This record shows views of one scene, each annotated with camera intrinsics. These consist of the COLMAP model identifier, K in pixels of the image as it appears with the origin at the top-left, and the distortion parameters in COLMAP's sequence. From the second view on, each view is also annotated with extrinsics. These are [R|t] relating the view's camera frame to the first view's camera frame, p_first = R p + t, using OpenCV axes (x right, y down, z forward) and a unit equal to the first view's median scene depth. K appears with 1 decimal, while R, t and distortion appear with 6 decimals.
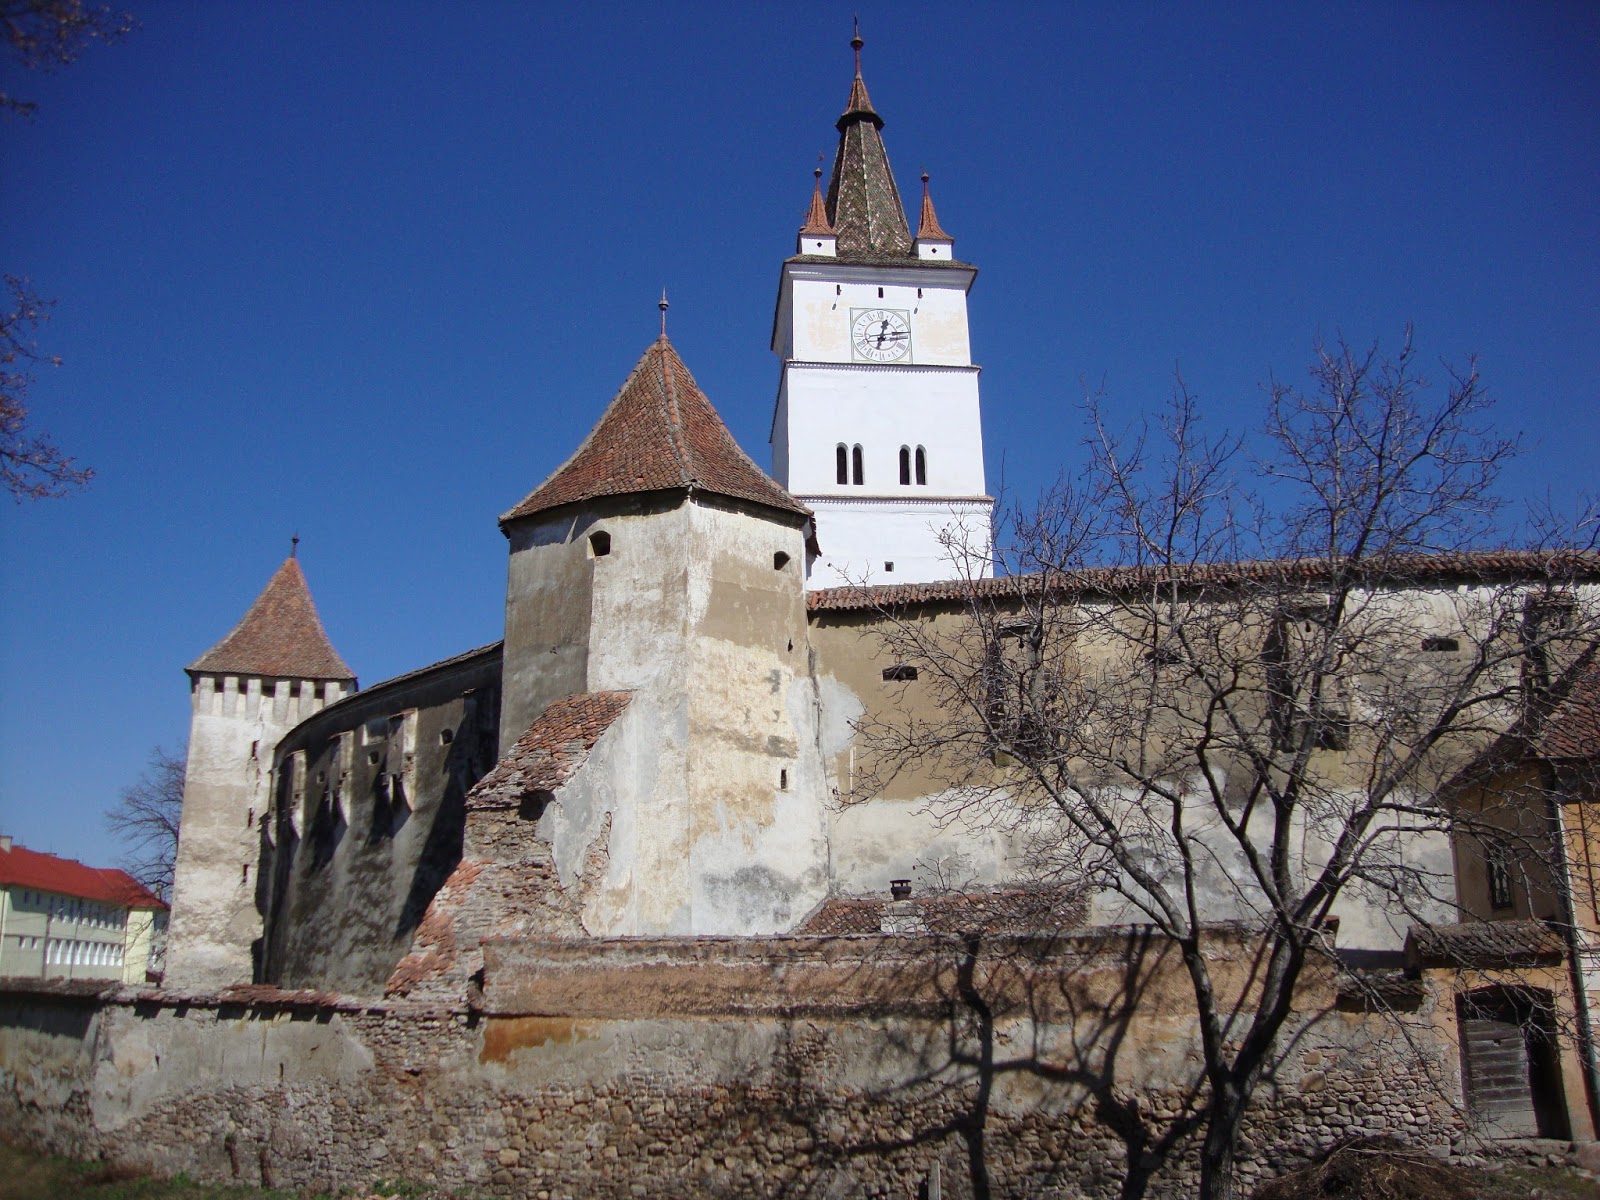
lens RADIAL K [[1356.9, 0, 803.7], [0, 1356.9, 607.1], [0, 0, 1]] dist [-0.108965, 0.005719]
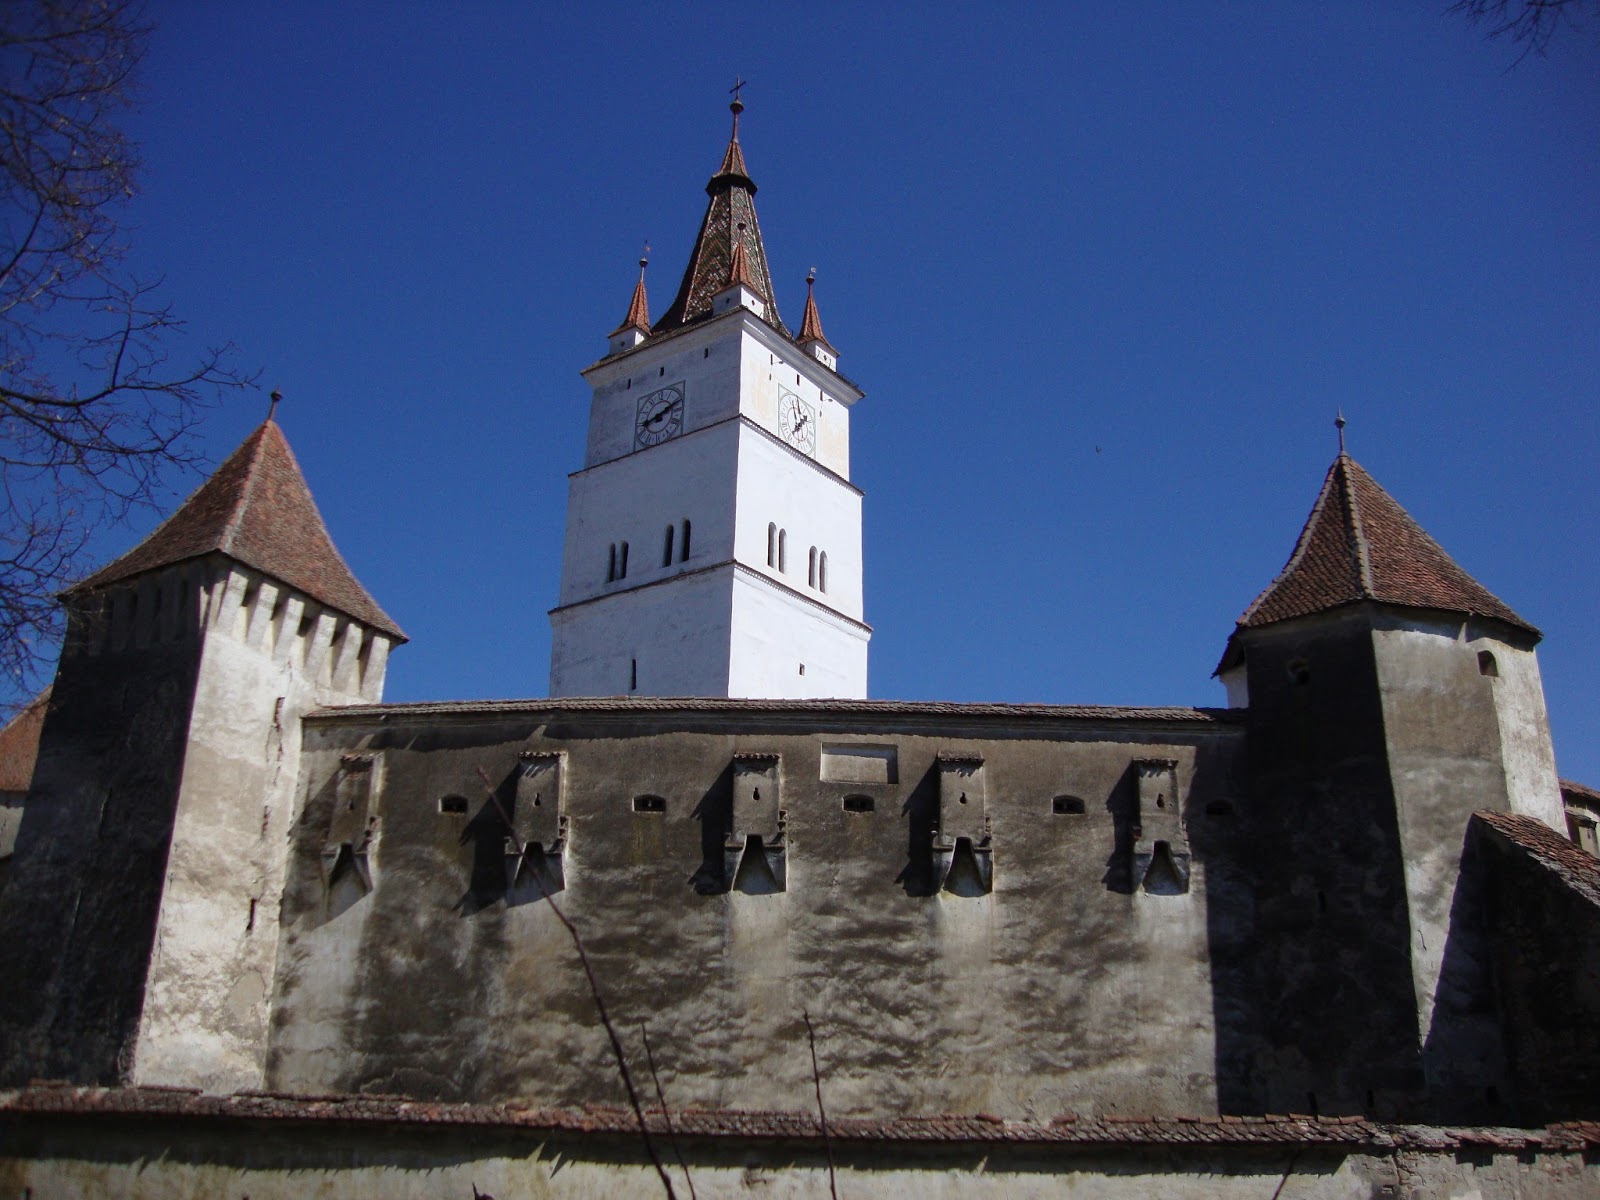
lens RADIAL K [[1356.9, 0, 803.5], [0, 1356.9, 591.0], [0, 0, 1]] dist [-0.108965, 0.005719]
pose [[0.669218, 0.294176, 0.682354, -0.573899], [-0.222772, 0.955485, -0.193444, 0.099705], [-0.708886, -0.022553, 0.704962, 0.333618]]
